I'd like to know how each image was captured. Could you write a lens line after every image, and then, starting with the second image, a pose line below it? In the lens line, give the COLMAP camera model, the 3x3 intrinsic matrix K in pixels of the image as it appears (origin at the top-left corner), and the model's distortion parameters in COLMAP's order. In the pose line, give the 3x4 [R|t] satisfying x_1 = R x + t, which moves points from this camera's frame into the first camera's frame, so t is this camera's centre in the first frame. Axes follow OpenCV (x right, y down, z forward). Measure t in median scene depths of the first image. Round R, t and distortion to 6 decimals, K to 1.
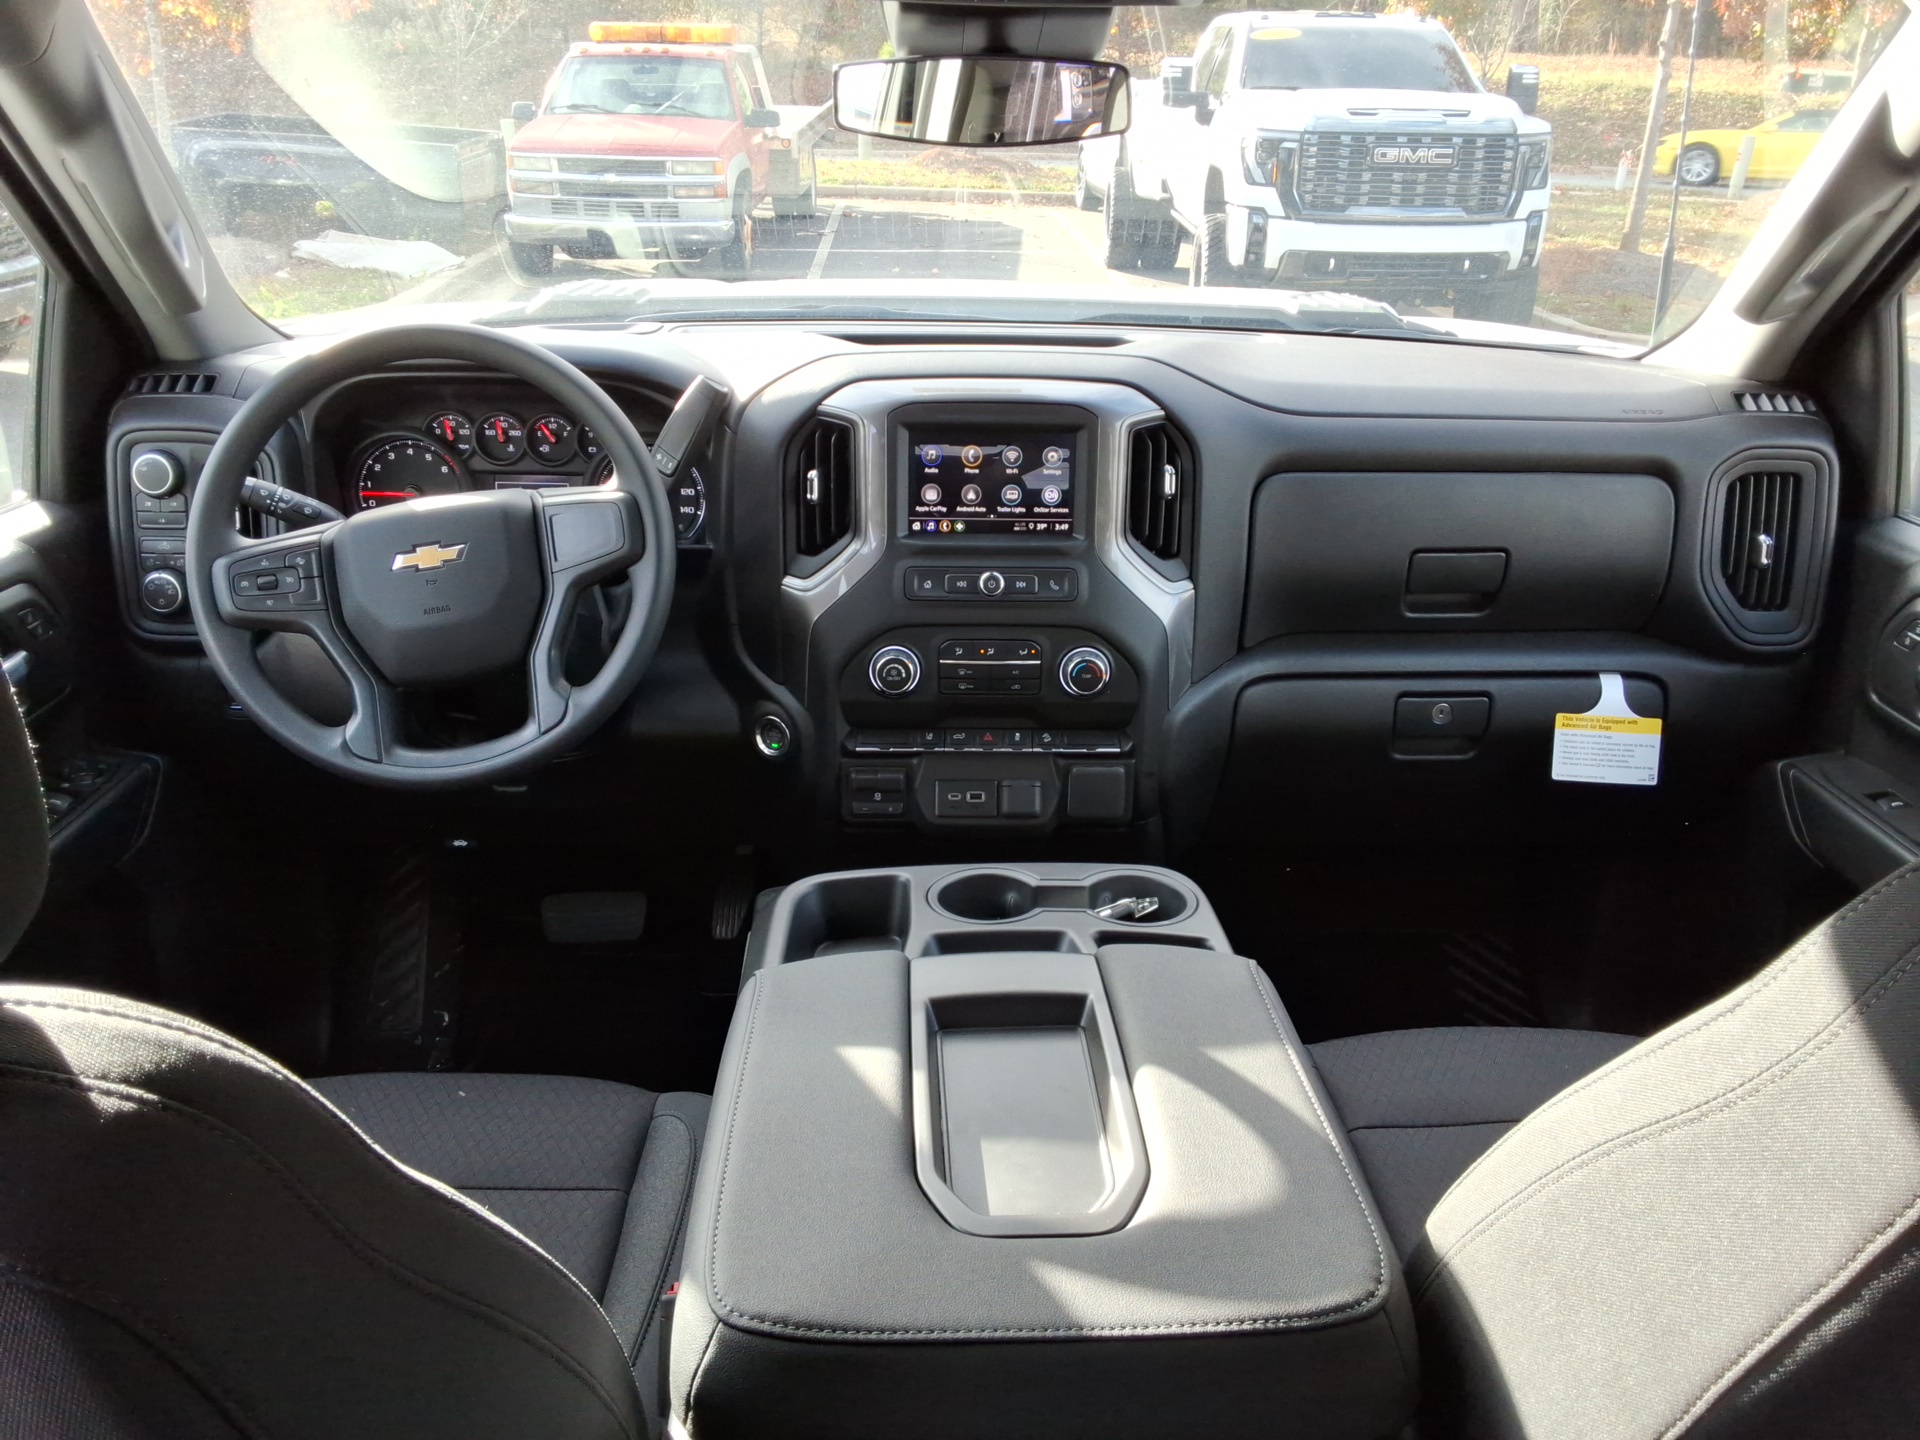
lens RADIAL K [[1522.2, 0, 968.1], [0, 1522.2, 723.5], [0, 0, 1]] dist [0.112904, -0.177145]
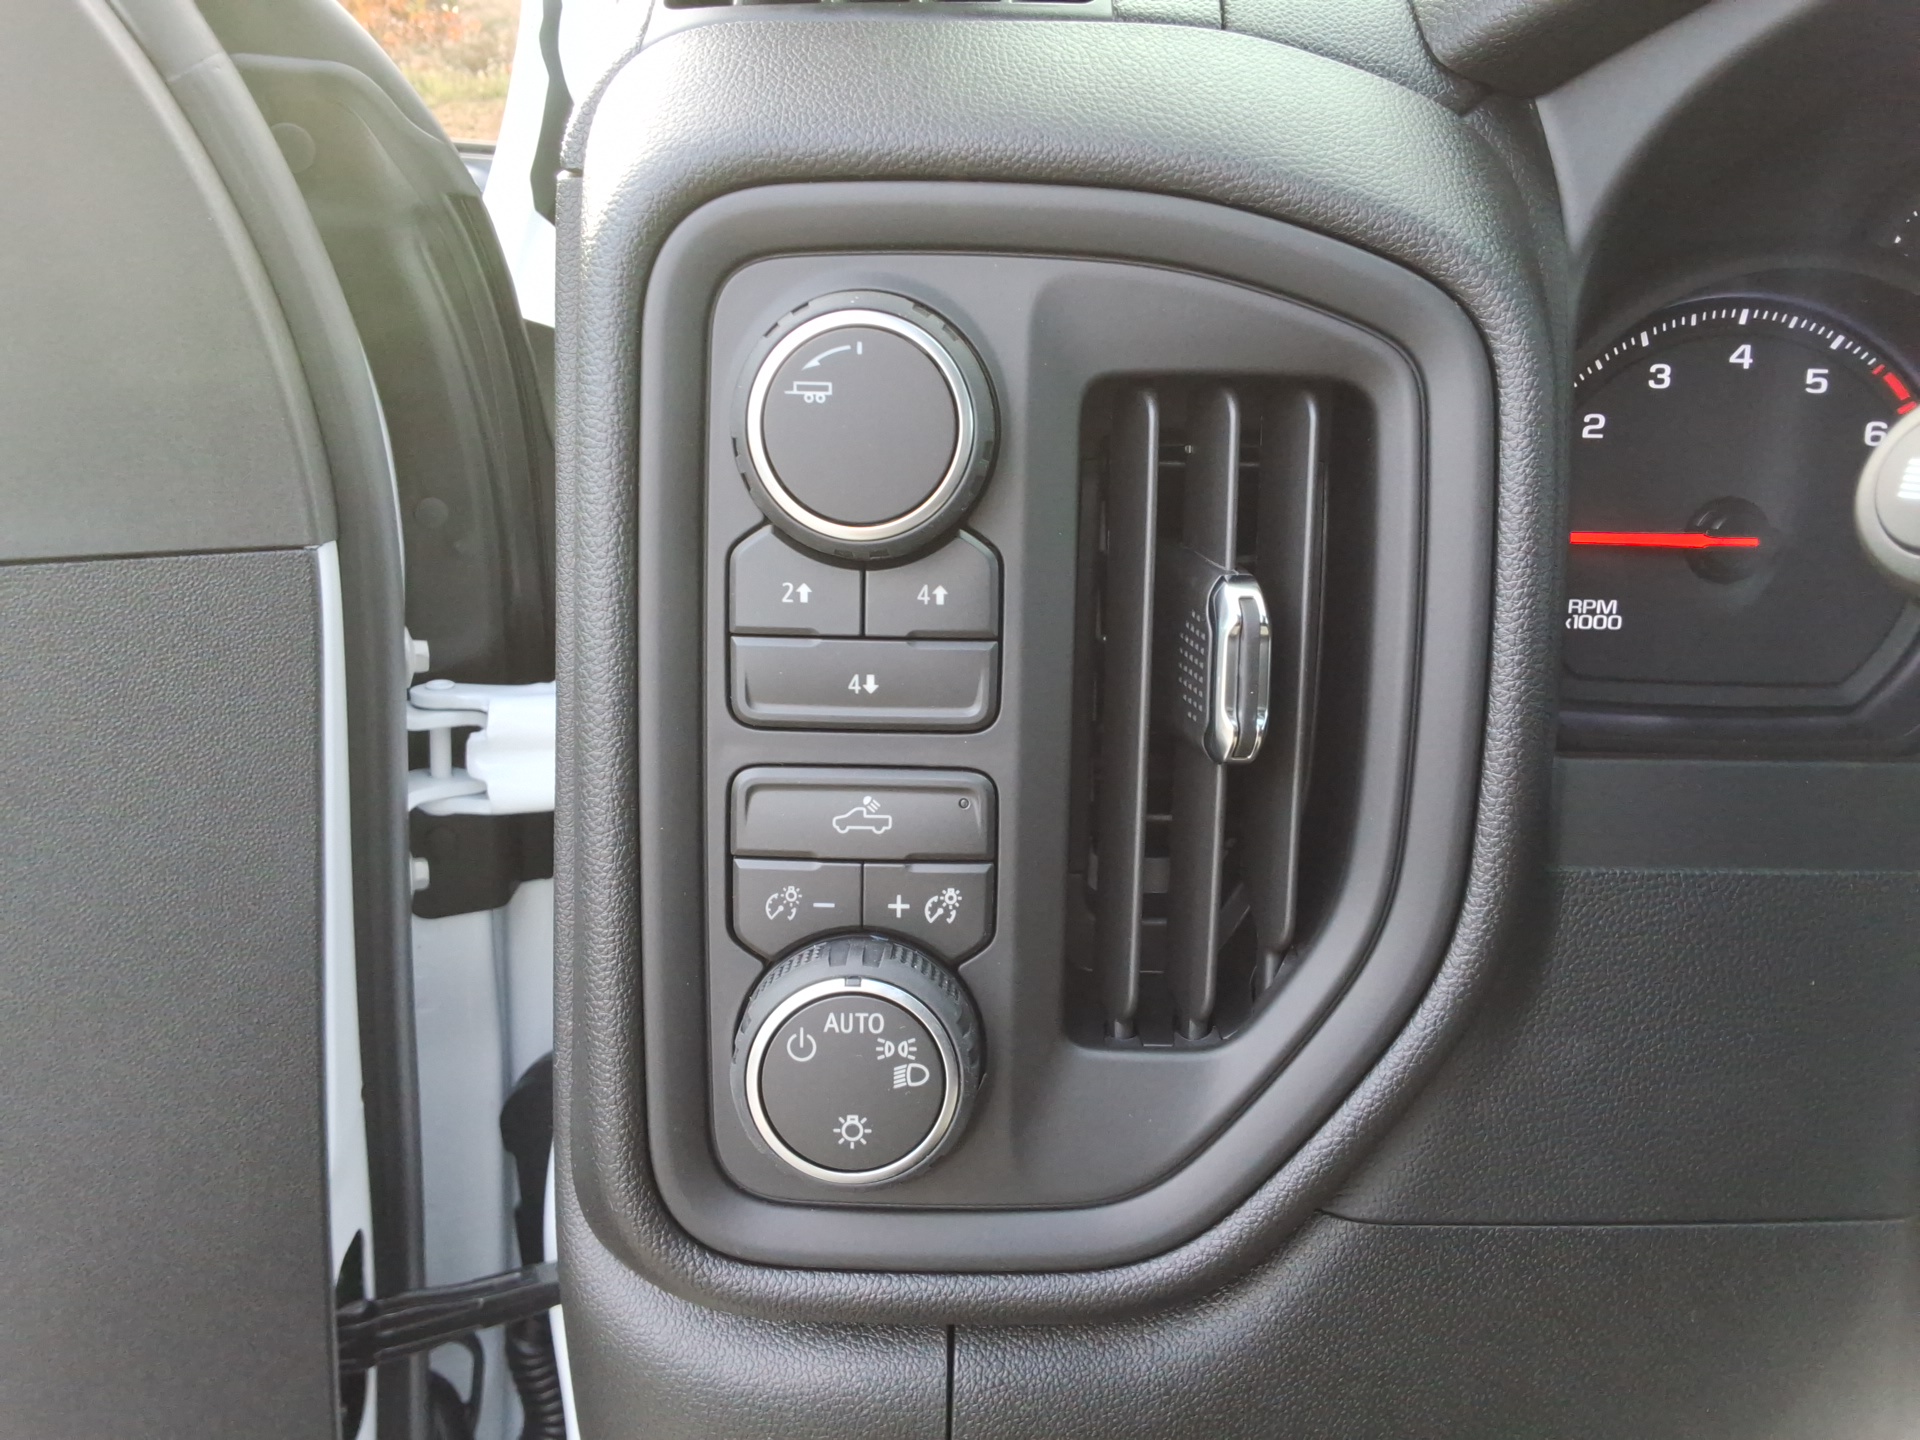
lens RADIAL K [[1531.0, 0, 962.7], [0, 1531.0, 711.2], [0, 0, 1]] dist [0.116331, -0.166647]
pose [[0.999197, 0.008367, -0.039190, -0.499927], [-0.010025, 0.999055, -0.042299, -0.119853], [0.038800, 0.042658, 0.998336, 0.816365]]
